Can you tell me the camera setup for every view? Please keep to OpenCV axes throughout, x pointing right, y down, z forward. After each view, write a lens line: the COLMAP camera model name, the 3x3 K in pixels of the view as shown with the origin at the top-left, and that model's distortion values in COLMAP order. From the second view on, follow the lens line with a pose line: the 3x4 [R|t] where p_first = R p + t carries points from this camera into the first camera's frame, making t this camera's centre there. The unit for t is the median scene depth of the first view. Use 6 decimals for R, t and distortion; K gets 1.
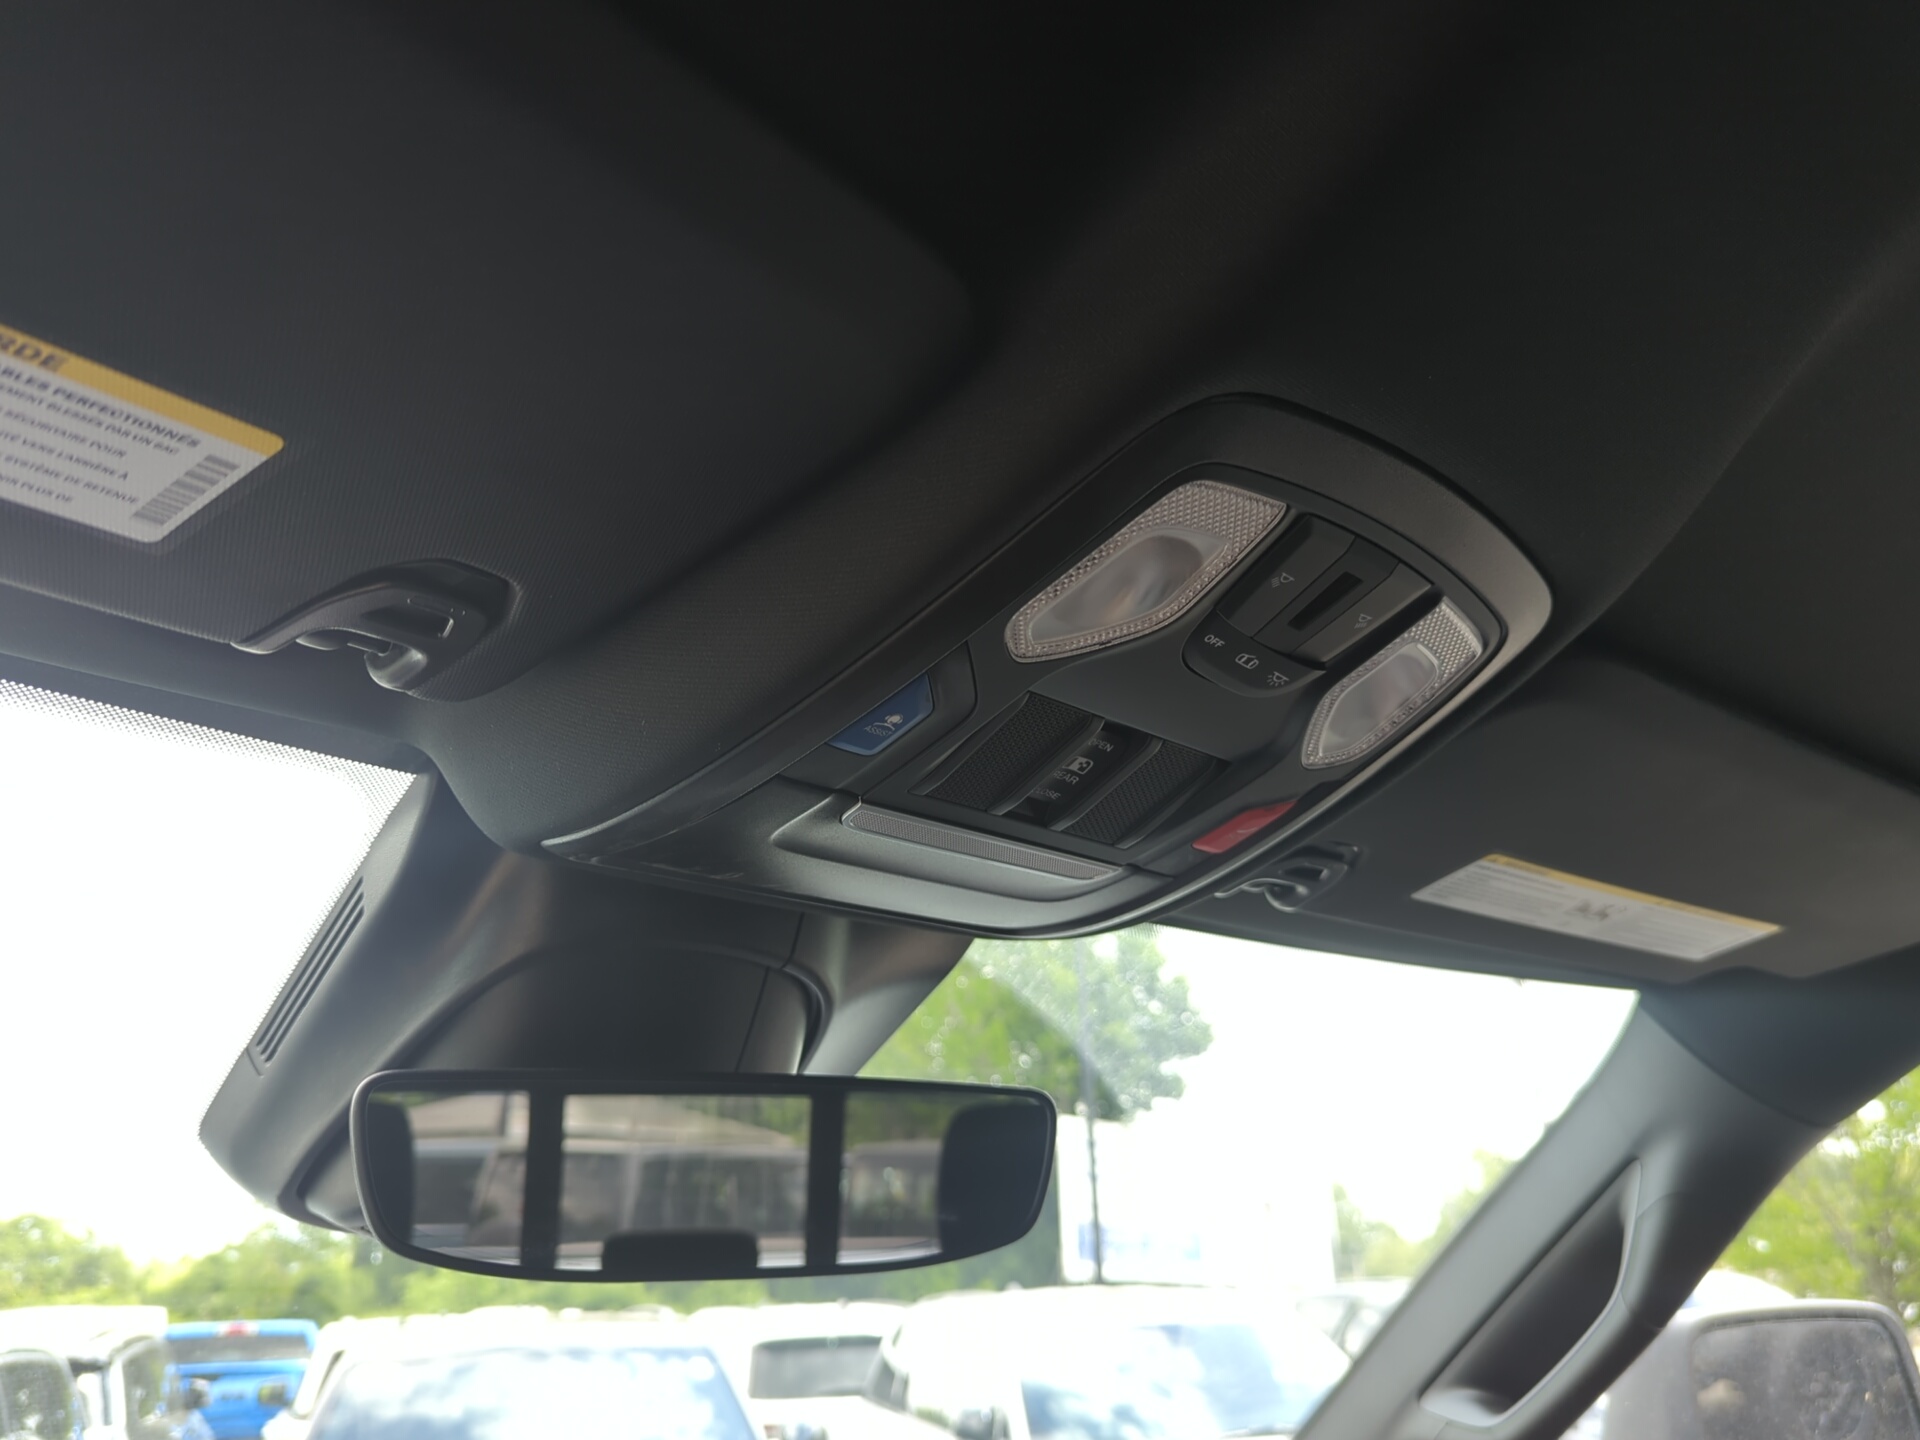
lens RADIAL K [[1600.0, 0, 961.0], [0, 1600.0, 684.6], [0, 0, 1]] dist [0.019908, -0.011836]
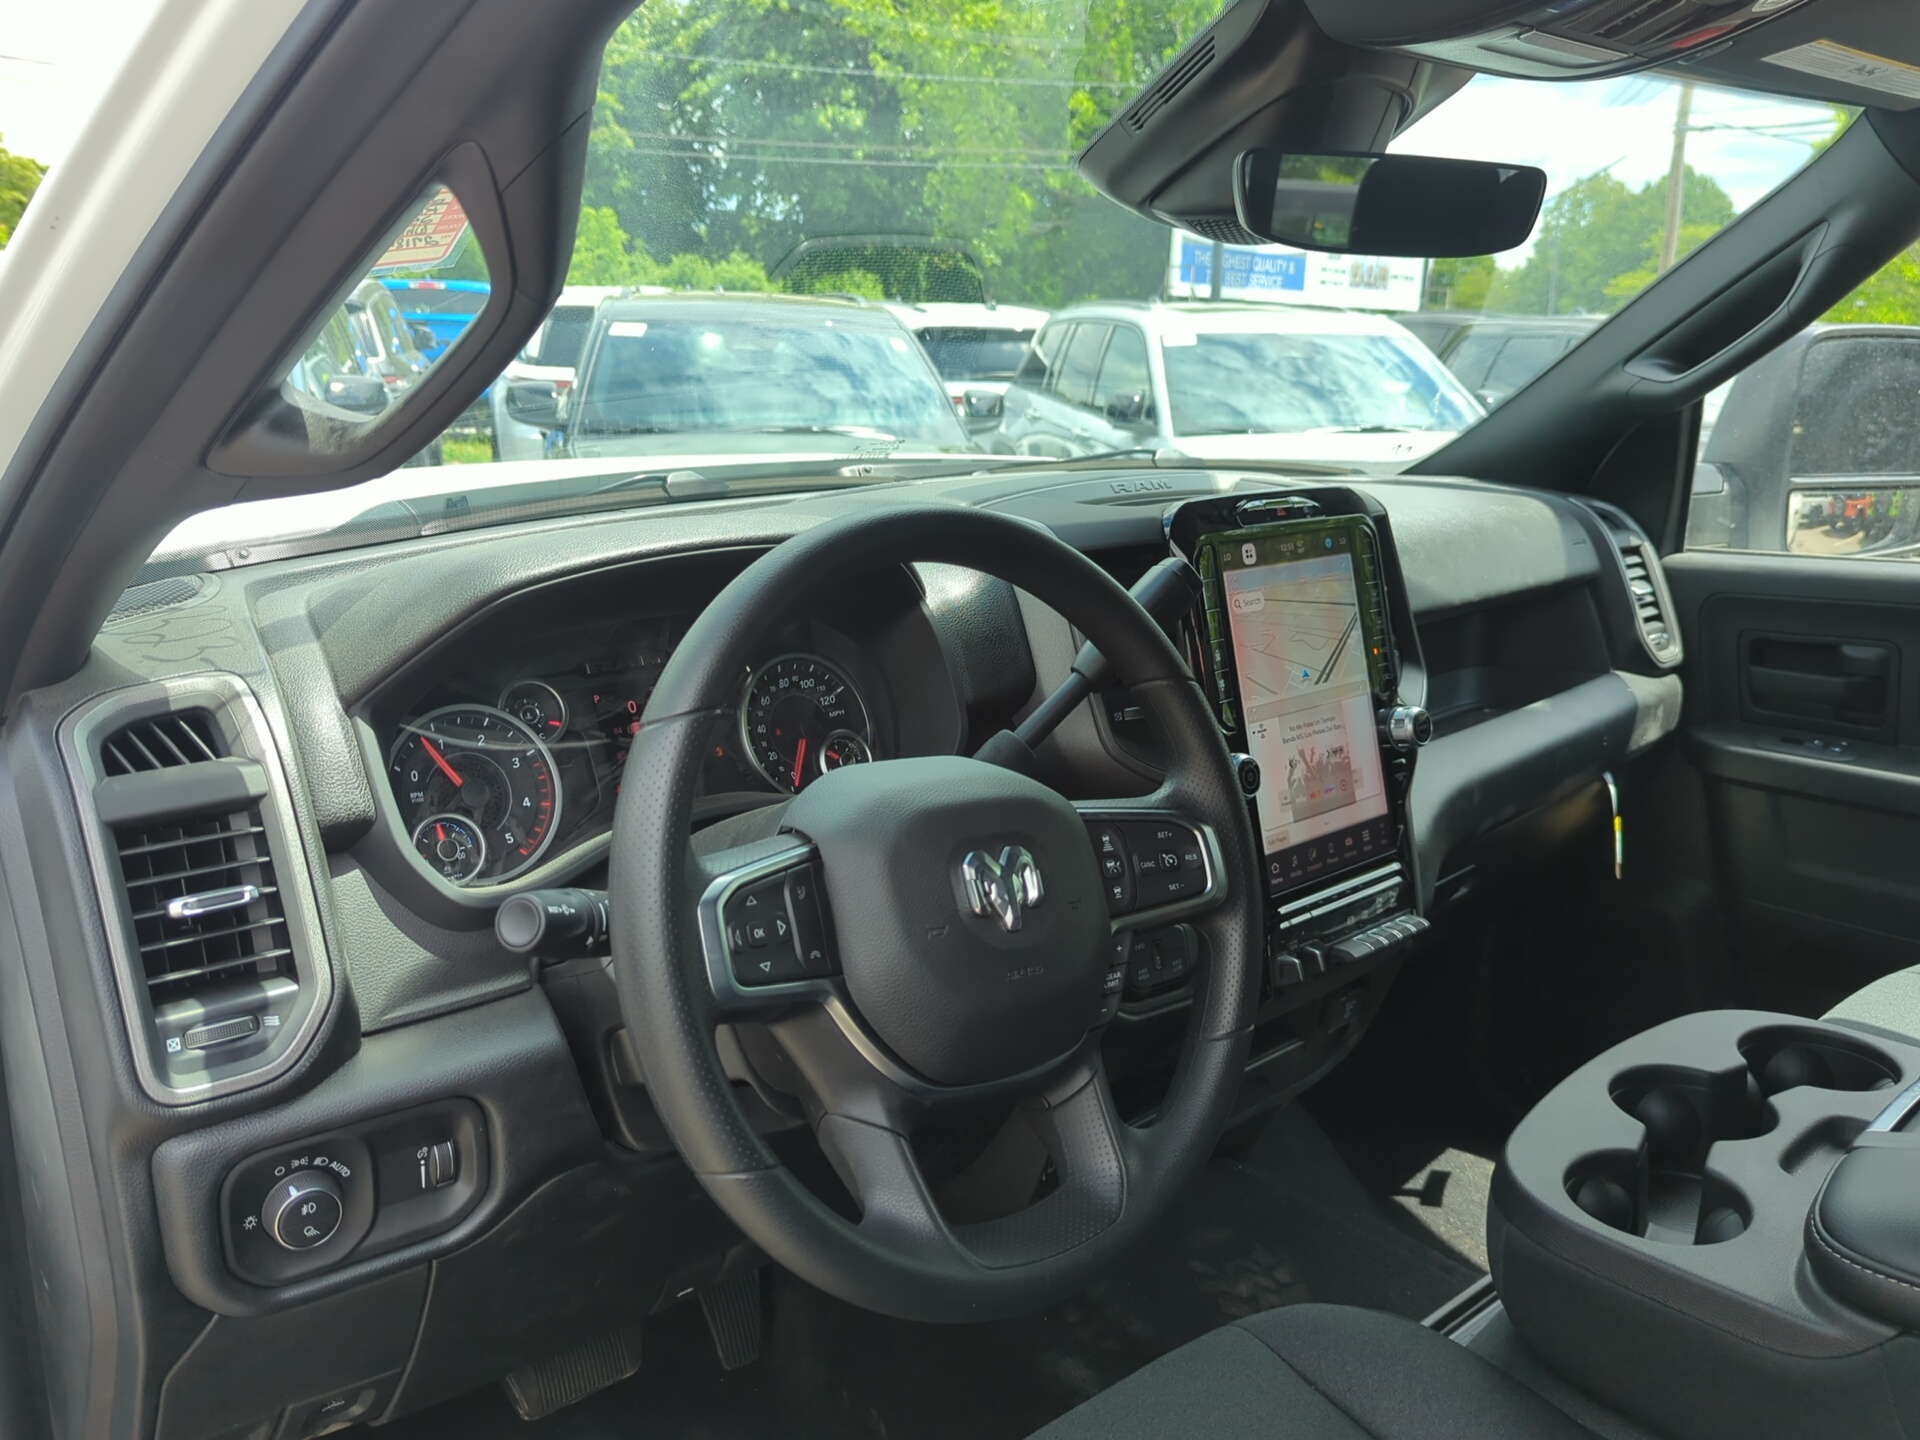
lens RADIAL K [[1600.0, 0, 961.0], [0, 1600.0, 684.6], [0, 0, 1]] dist [0.019908, -0.011836]
pose [[0.996051, 0.075669, -0.046445, -0.397196], [-0.036286, 0.824366, 0.564893, -0.234532], [0.081032, -0.560977, 0.823856, -0.770290]]
